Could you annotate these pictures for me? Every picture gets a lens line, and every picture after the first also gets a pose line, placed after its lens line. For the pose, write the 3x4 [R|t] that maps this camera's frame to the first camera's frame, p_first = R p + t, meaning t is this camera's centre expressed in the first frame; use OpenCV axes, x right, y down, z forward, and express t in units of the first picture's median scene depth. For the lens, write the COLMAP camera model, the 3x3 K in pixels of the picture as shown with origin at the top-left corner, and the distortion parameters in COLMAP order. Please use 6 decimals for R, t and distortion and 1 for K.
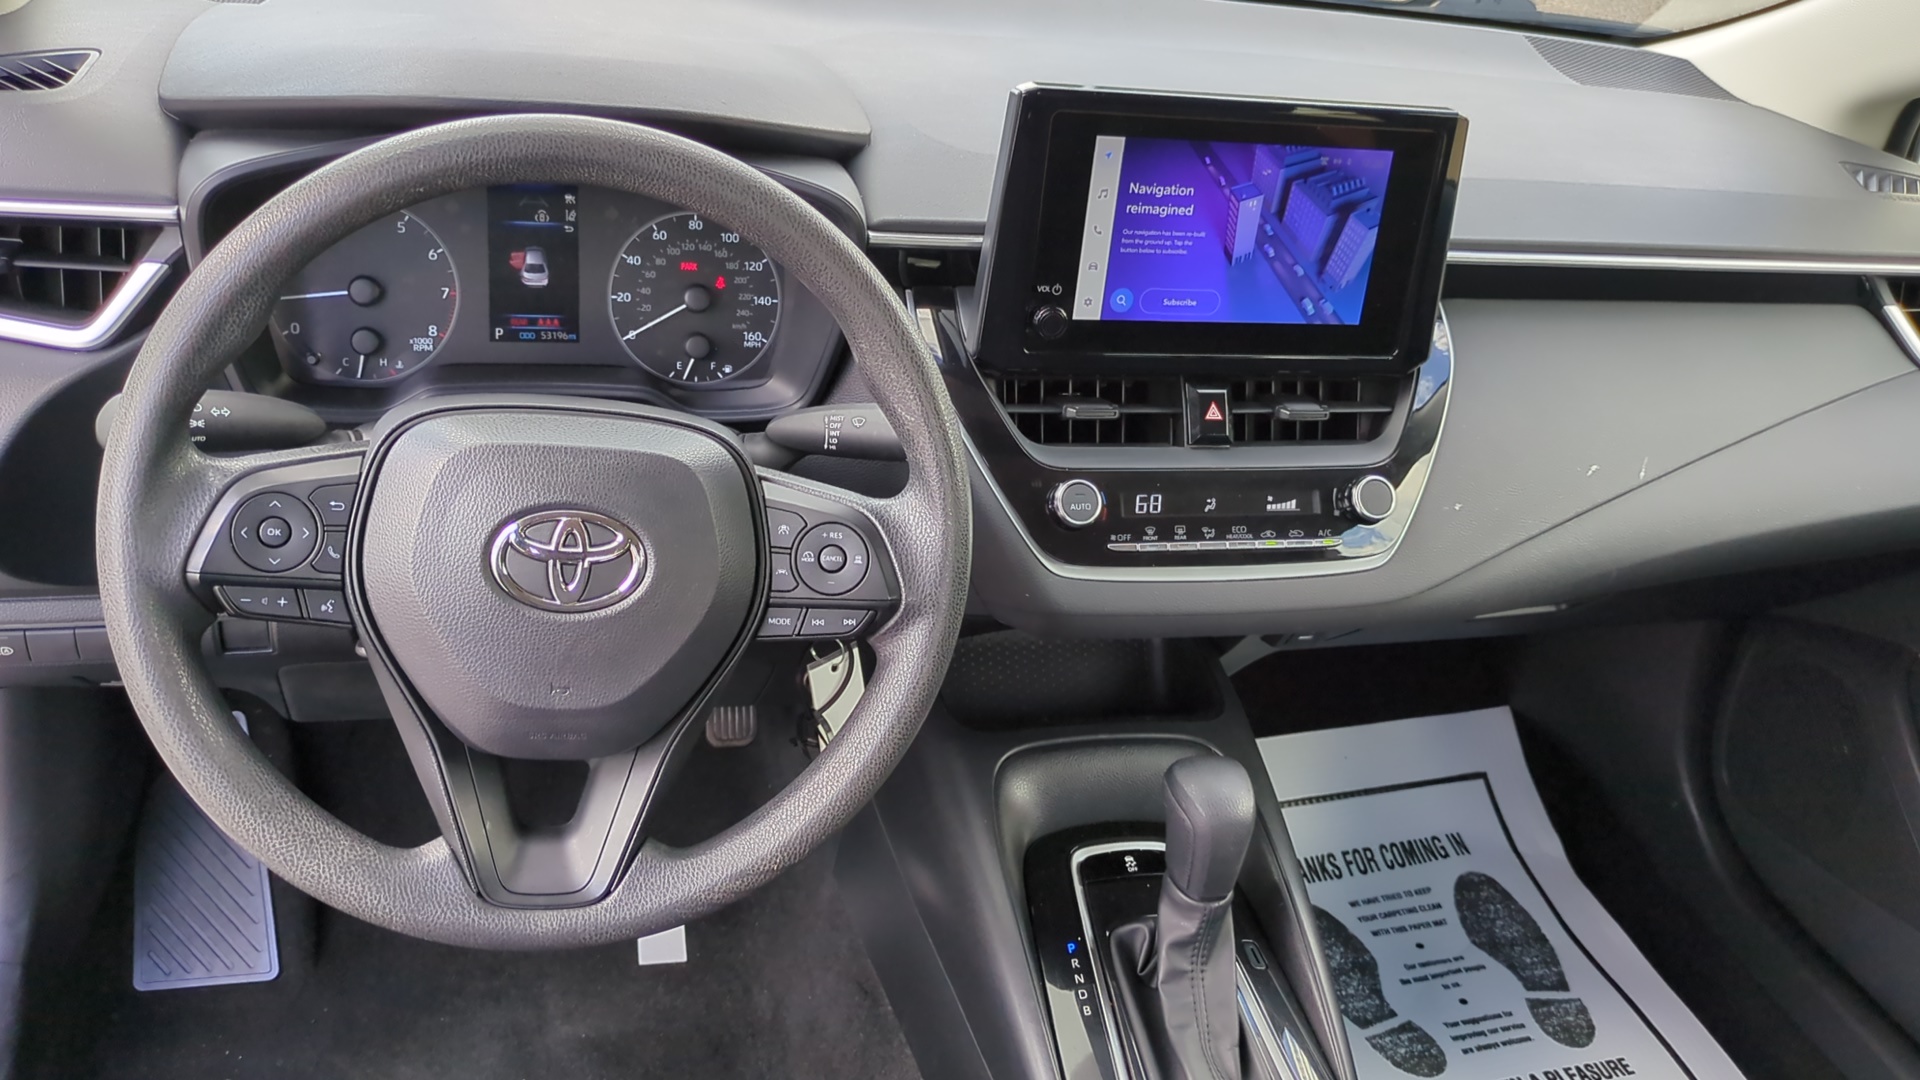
lens RADIAL K [[1525.4, 0, 960.0], [0, 1525.4, 540.0], [0, 0, 1]] dist [-0.001992, -0.003024]
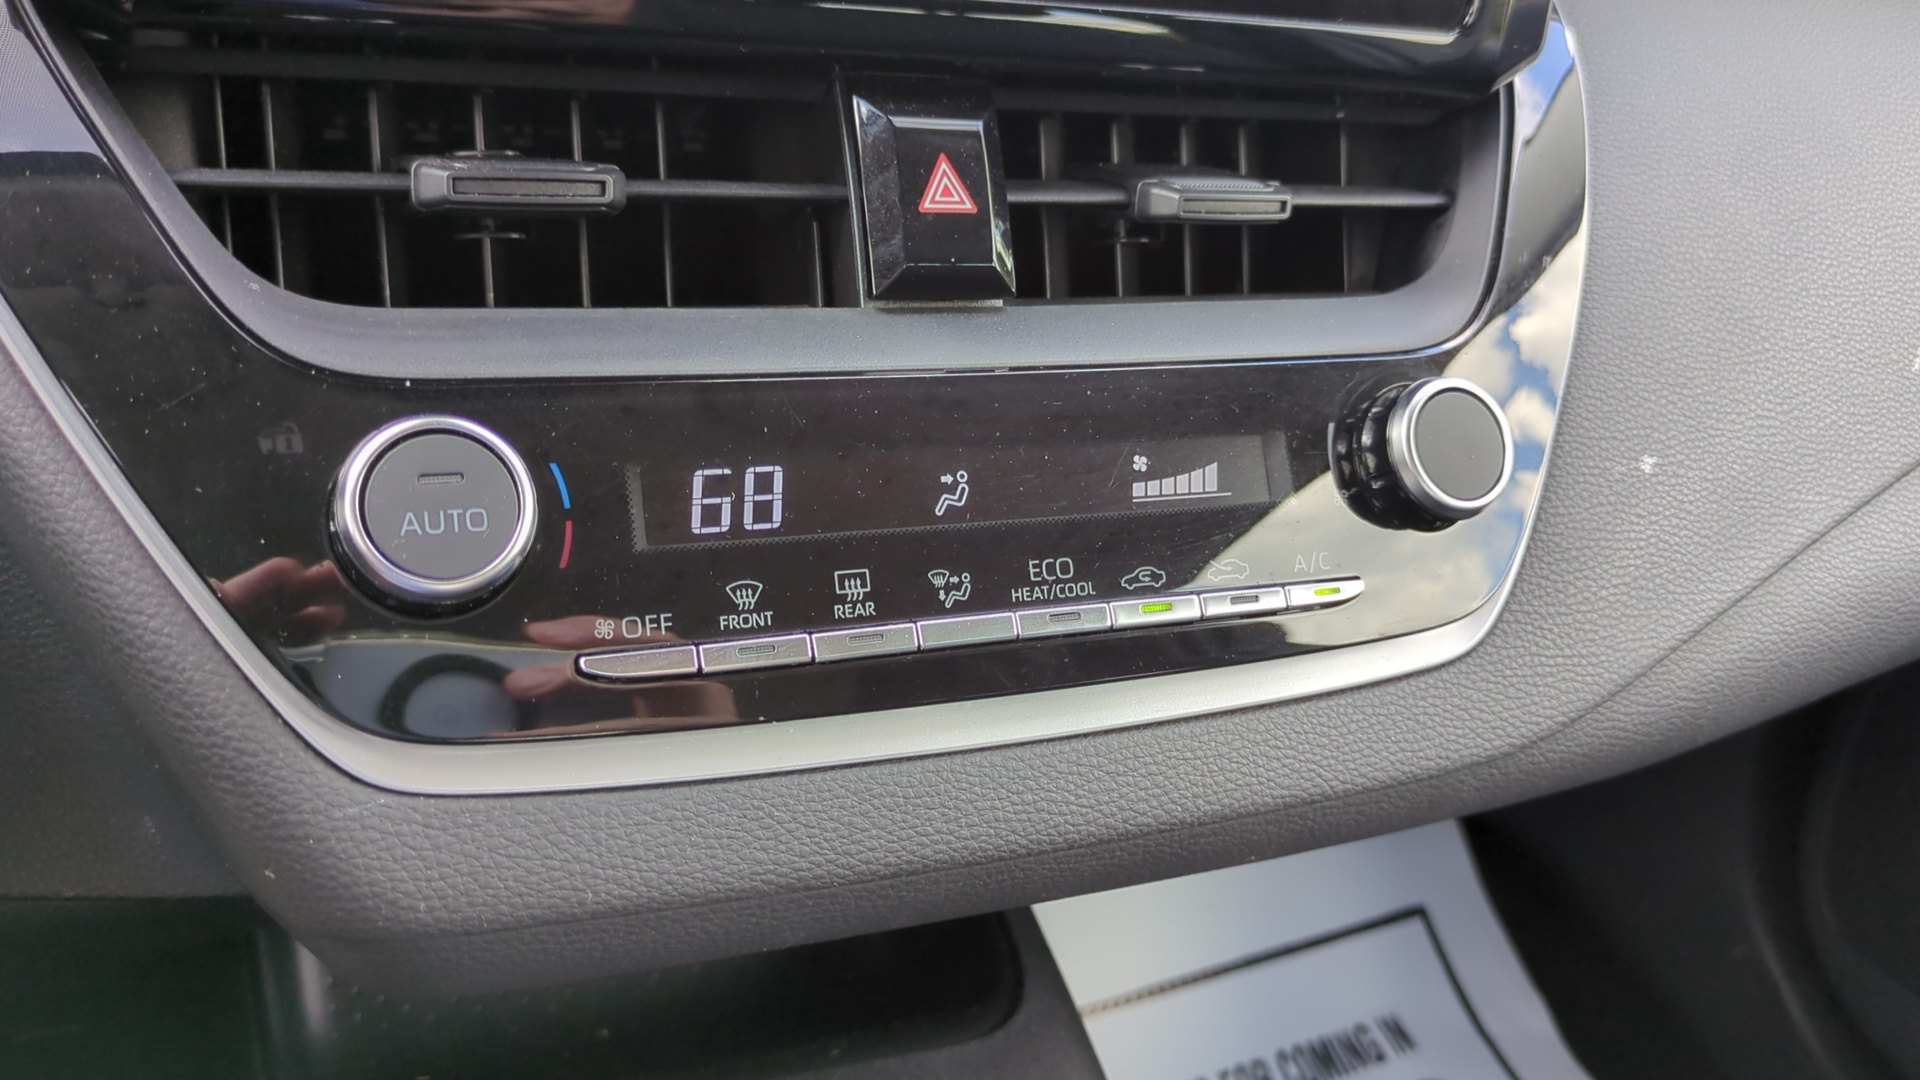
lens RADIAL K [[1525.4, 0, 960.0], [0, 1525.4, 540.0], [0, 0, 1]] dist [-0.001992, -0.003024]
pose [[0.986972, -0.056510, 0.150644, 0.124636], [0.058079, 0.998294, -0.006027, -0.012314], [-0.150047, 0.014697, 0.988570, 0.731119]]
